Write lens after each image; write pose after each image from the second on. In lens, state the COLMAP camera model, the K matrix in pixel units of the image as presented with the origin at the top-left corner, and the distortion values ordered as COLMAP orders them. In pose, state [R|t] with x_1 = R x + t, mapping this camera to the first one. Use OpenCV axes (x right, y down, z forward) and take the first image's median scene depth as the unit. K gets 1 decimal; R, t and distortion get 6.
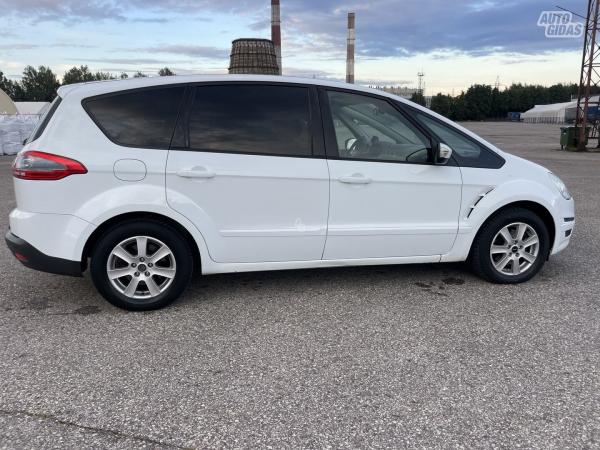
lens RADIAL K [[421.7, 0, 304.5], [0, 421.7, 224.6], [0, 0, 1]] dist [0.063644, -0.069344]
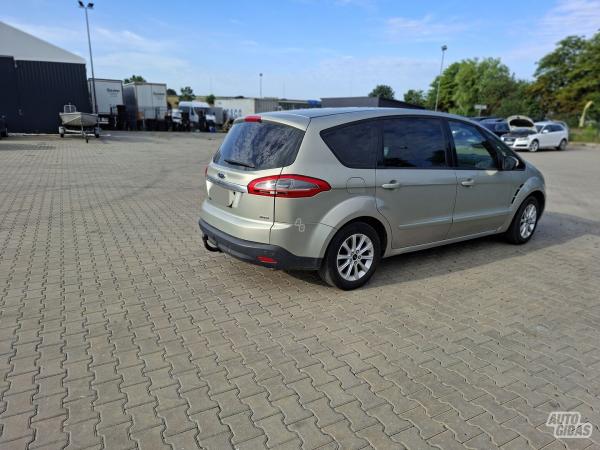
lens RADIAL K [[421.7, 0, 304.5], [0, 421.7, 224.6], [0, 0, 1]] dist [0.063644, -0.069344]
pose [[0.926445, -0.070762, 0.369720, -1.026011], [0.040423, 0.995195, 0.089180, -0.128848], [-0.374254, -0.067675, 0.924853, -0.160662]]
